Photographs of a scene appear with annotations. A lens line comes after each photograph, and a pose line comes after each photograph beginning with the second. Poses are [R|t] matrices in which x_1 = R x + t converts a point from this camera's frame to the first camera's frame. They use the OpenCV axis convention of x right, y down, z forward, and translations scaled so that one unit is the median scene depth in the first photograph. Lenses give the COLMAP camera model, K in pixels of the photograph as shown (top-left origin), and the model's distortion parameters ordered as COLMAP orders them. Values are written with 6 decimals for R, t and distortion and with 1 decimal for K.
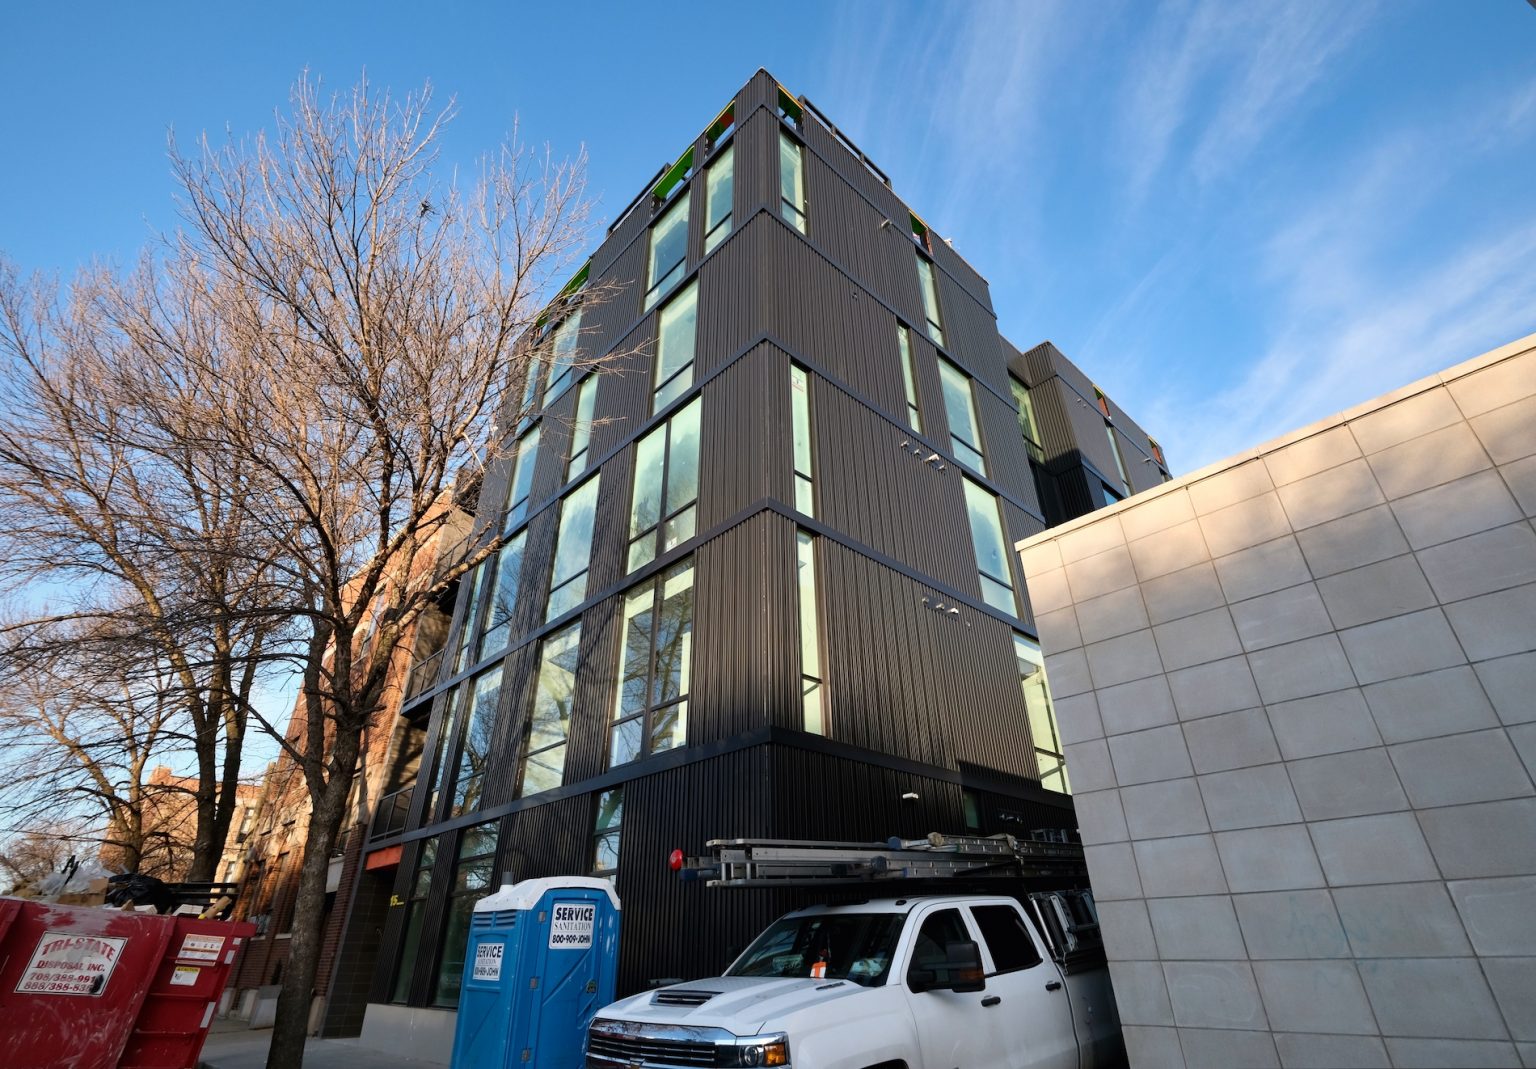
lens RADIAL K [[724.7, 0, 786.9], [0, 724.7, 531.5], [0, 0, 1]] dist [-0.004170, -0.001600]
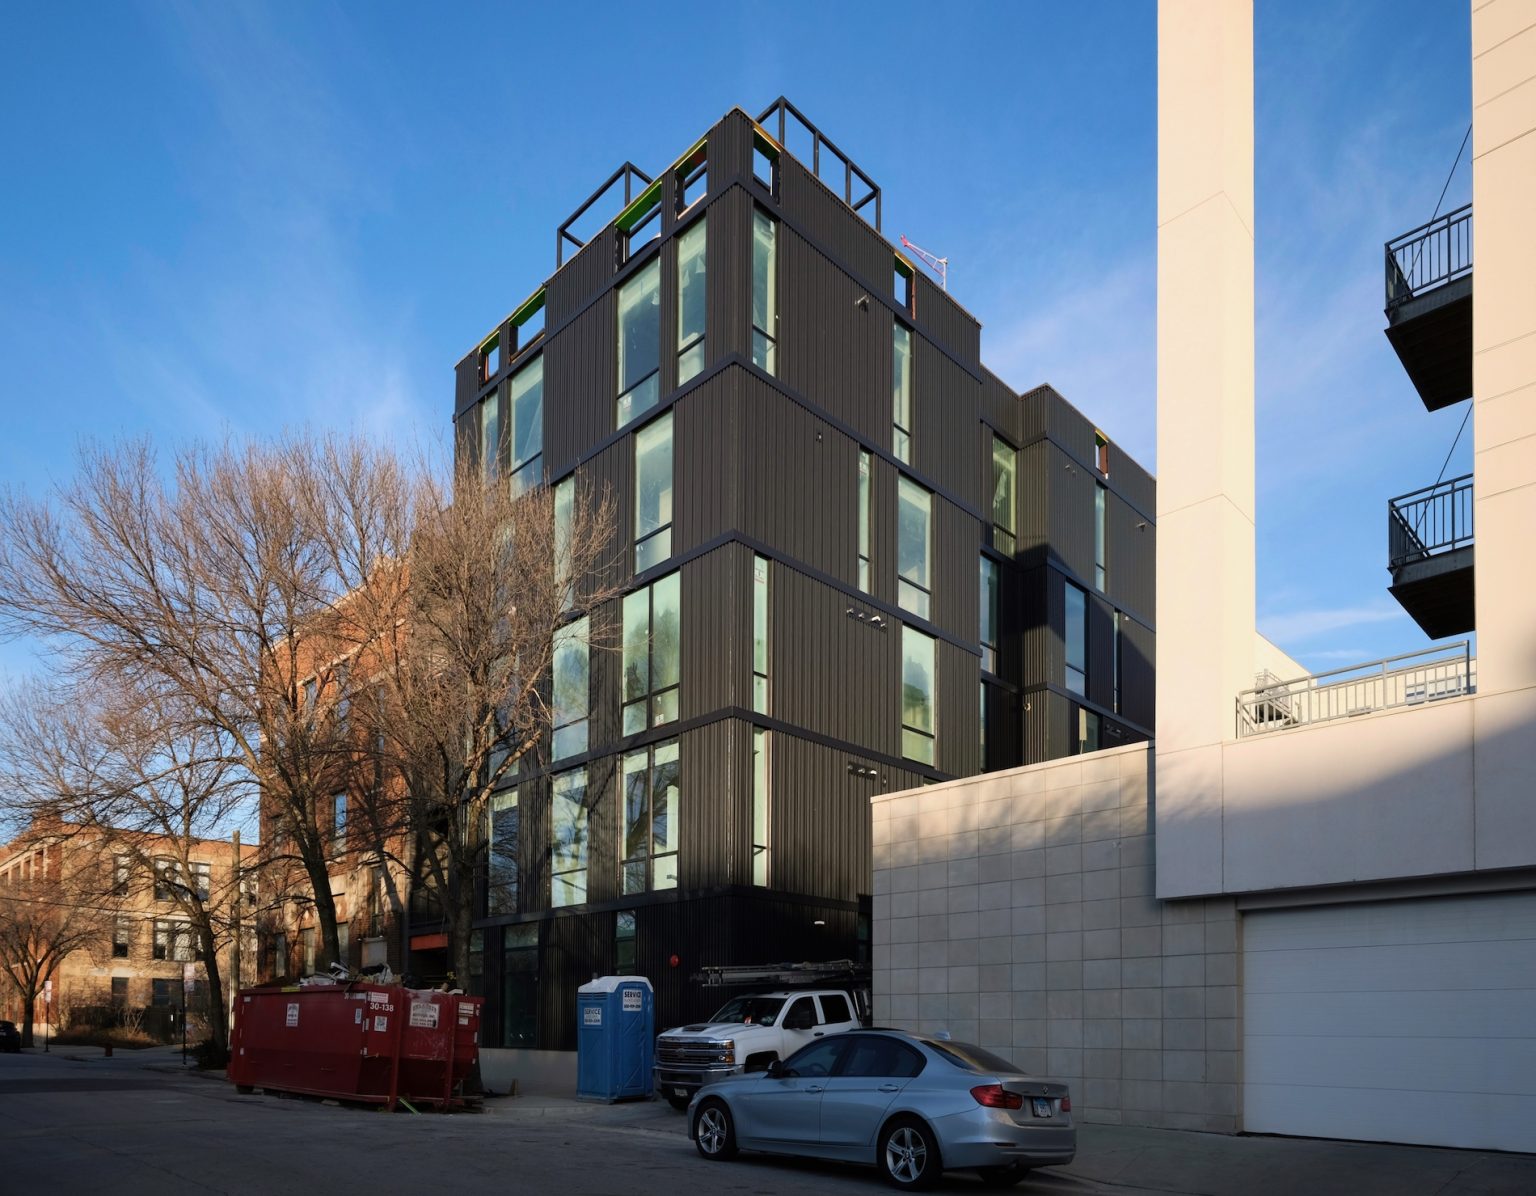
lens RADIAL K [[912.6, 0, 768.0], [0, 912.6, 598.0], [0, 0, 1]] dist [-0.003979, -0.000577]
pose [[0.999766, 0.019369, 0.009663, 0.017107], [-0.020173, 0.995598, 0.091532, -0.357478], [-0.007848, -0.091706, 0.995755, -0.630530]]
